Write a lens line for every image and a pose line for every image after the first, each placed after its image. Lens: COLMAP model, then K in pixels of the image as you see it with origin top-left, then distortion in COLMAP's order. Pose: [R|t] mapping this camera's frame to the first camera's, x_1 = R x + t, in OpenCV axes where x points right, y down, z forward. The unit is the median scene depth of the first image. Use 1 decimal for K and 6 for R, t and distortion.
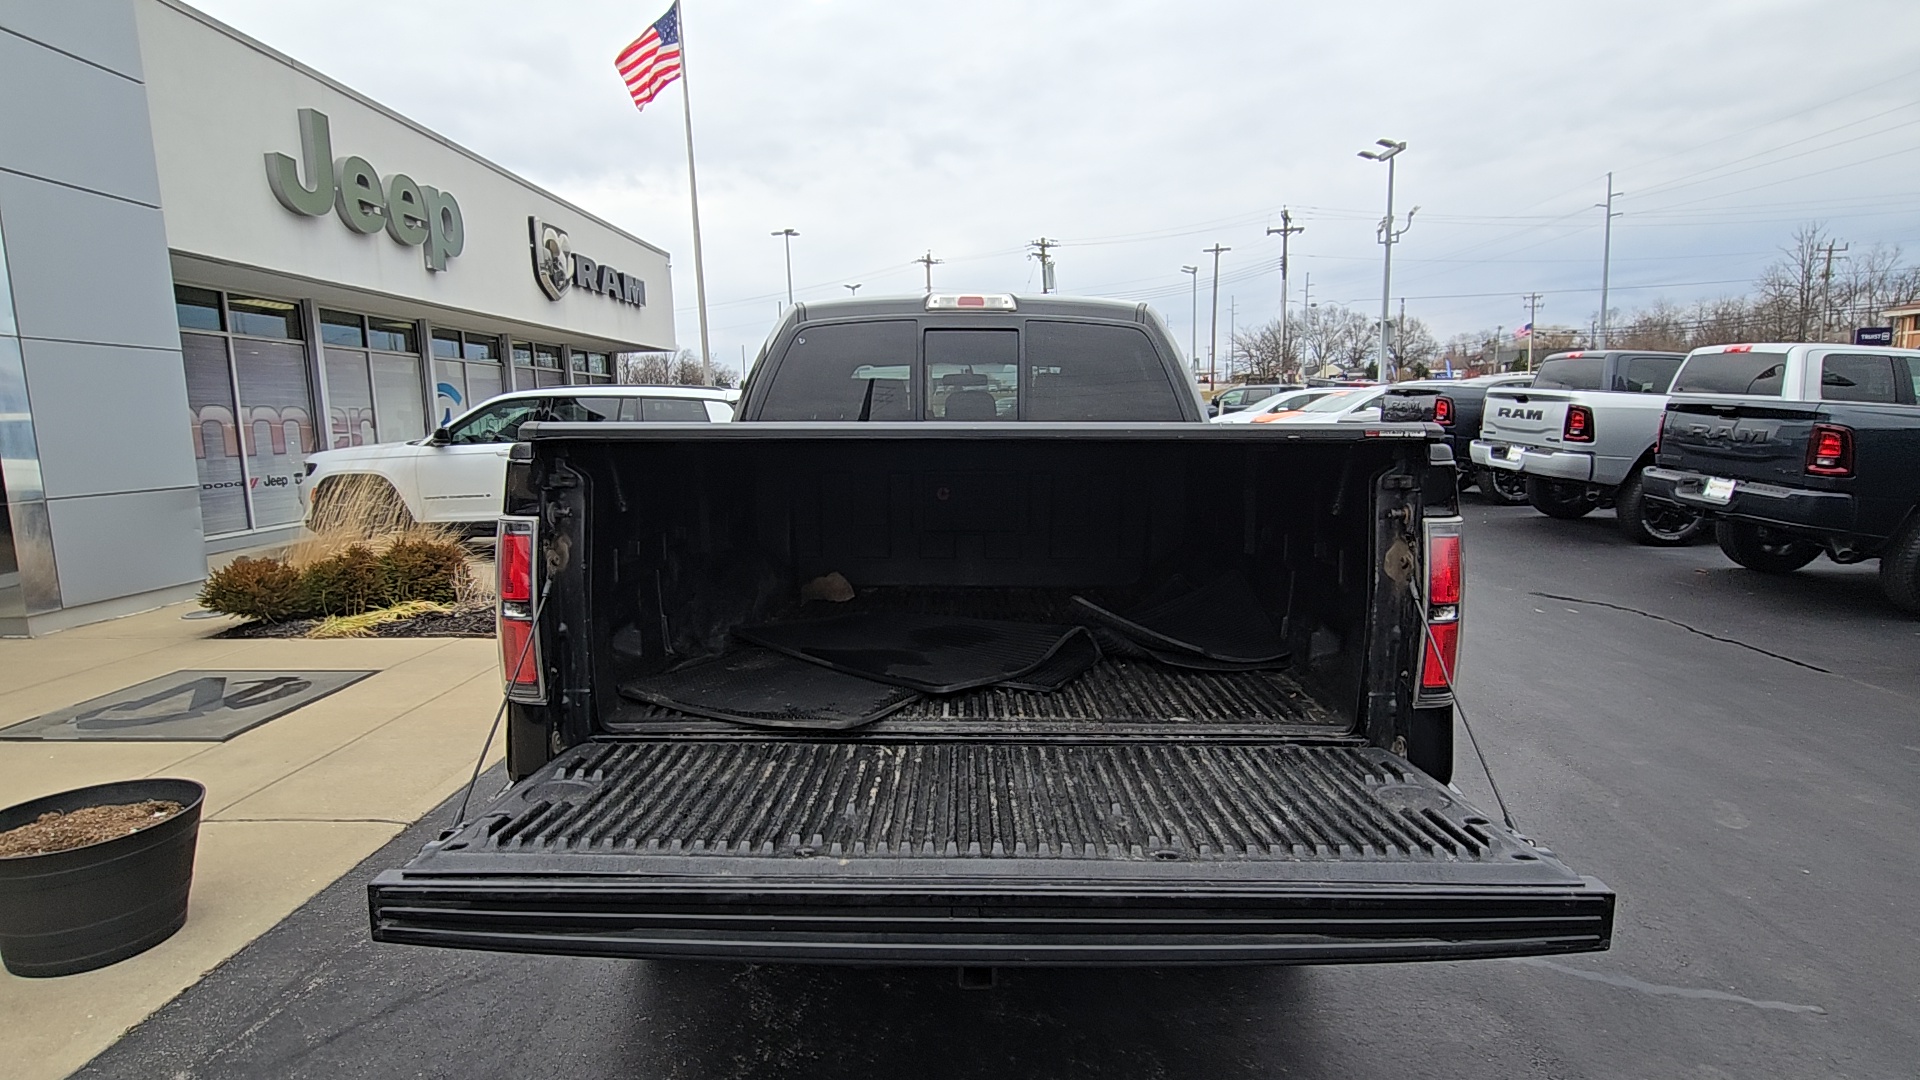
lens RADIAL K [[968.3, 0, 950.3], [0, 968.3, 544.5], [0, 0, 1]] dist [0.000234, -0.000119]
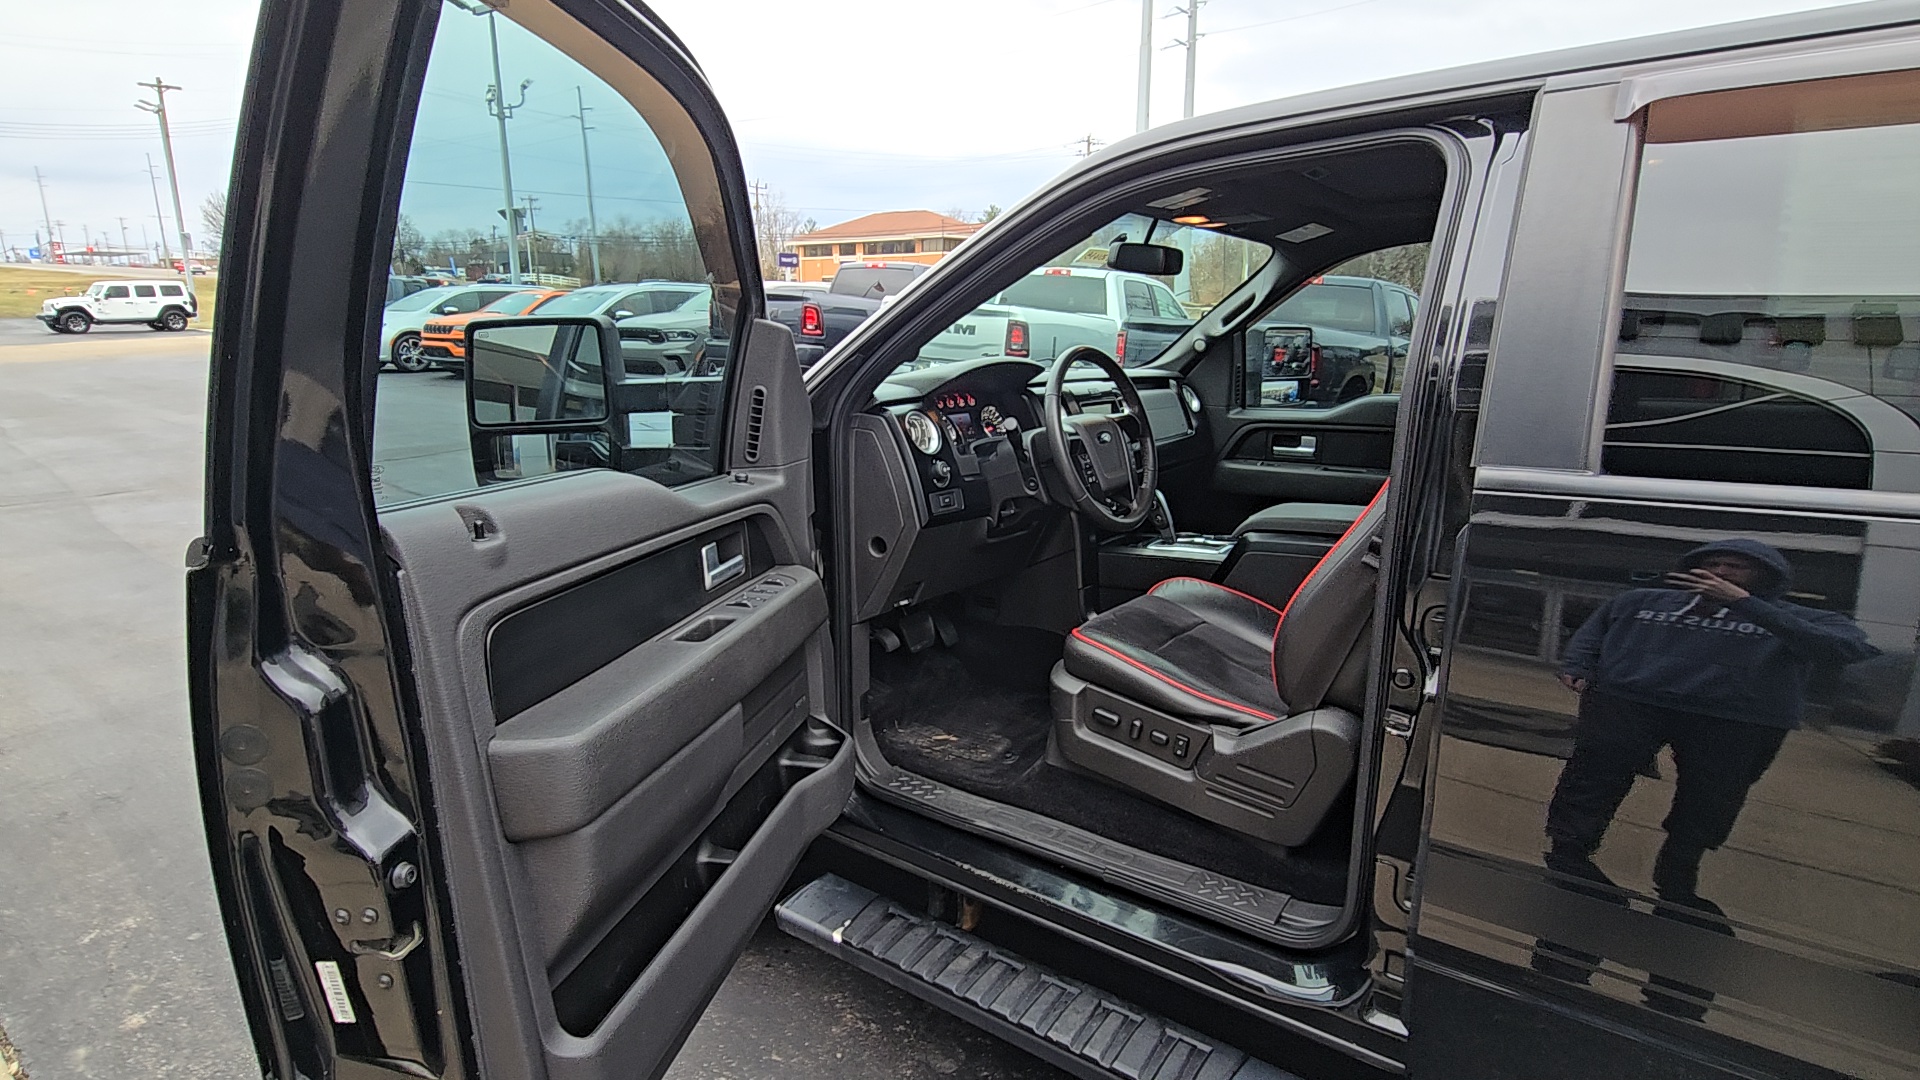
lens RADIAL K [[968.3, 0, 950.3], [0, 968.3, 544.5], [0, 0, 1]] dist [0.000234, -0.000119]
pose [[0.577482, -0.171150, 0.798262, -0.122079], [0.090505, 0.985173, 0.145751, -0.035036], [-0.811371, -0.011922, 0.584409, 0.246577]]
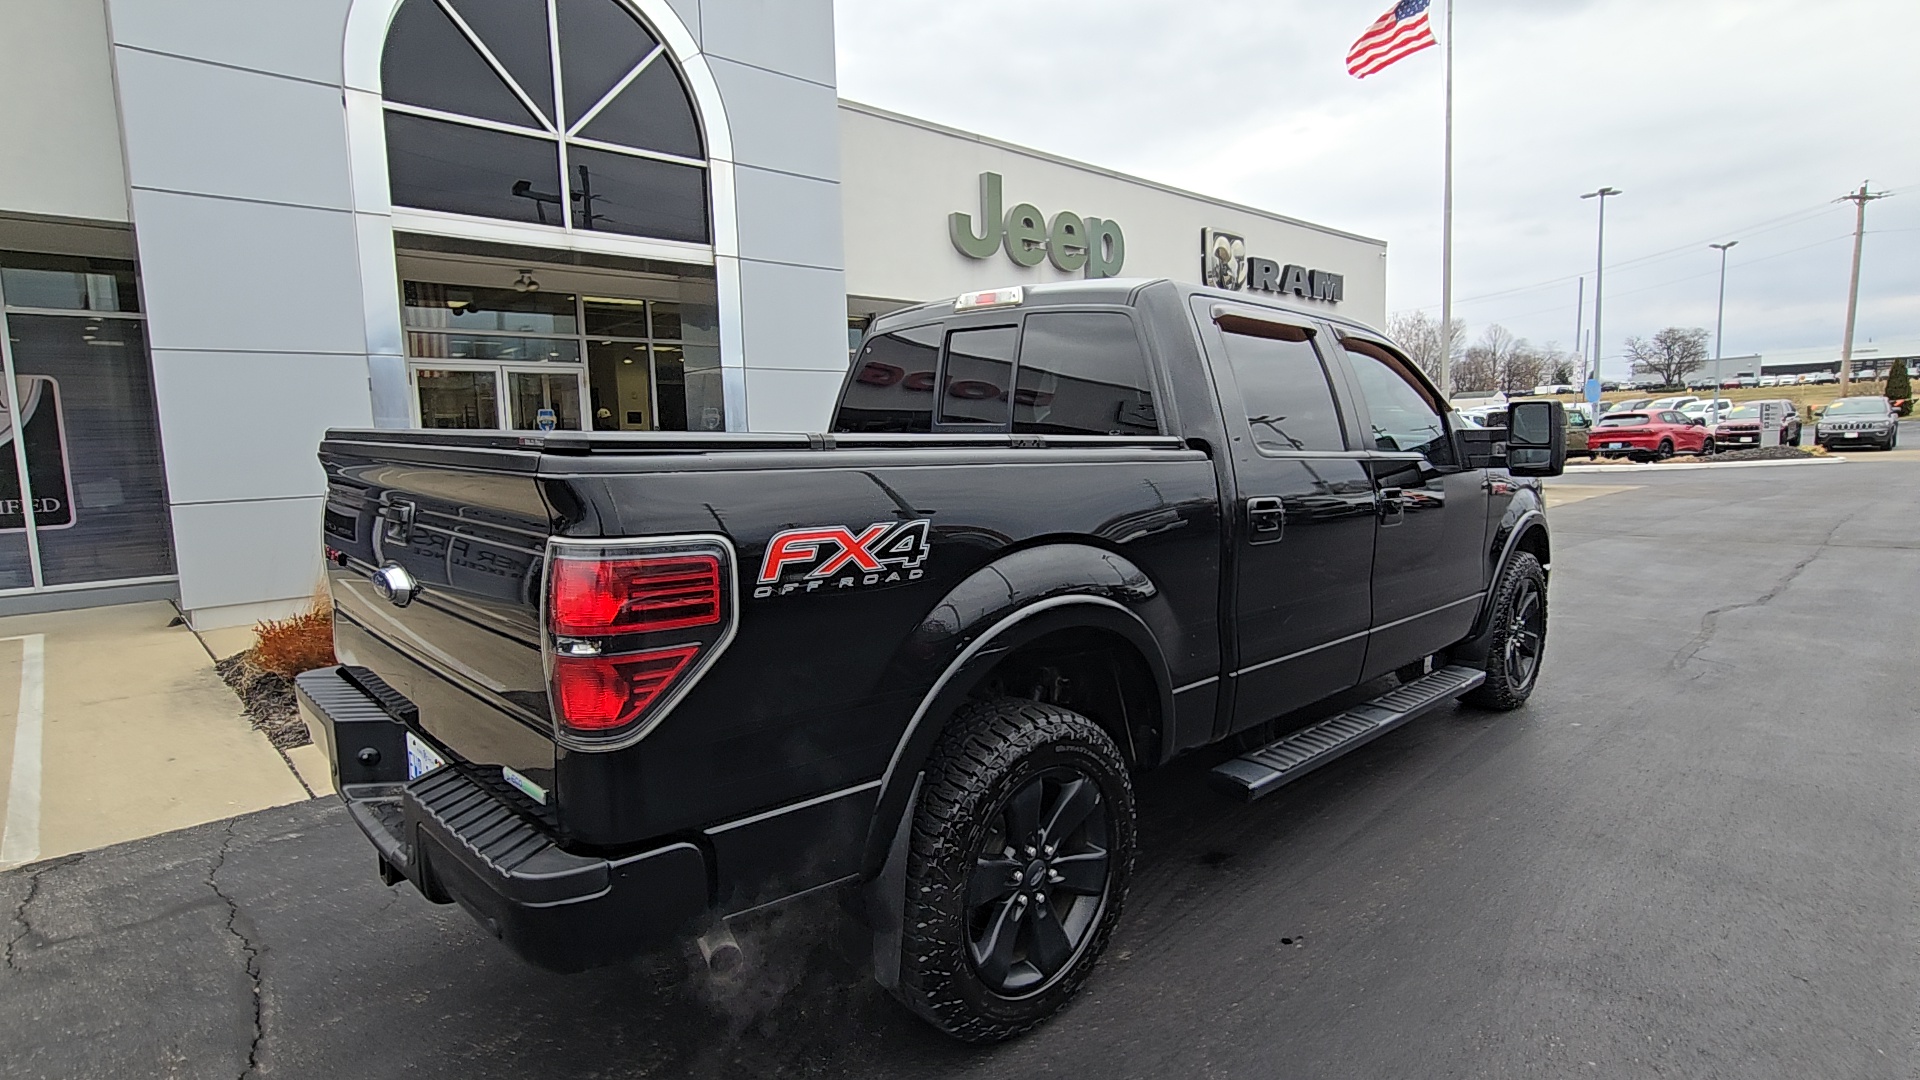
lens RADIAL K [[968.3, 0, 950.3], [0, 968.3, 544.5], [0, 0, 1]] dist [0.000234, -0.000119]
pose [[0.698395, 0.087619, -0.710329, 0.138960], [-0.086636, 0.995530, 0.037618, -0.008351], [0.710449, 0.035268, 0.702864, 0.061583]]
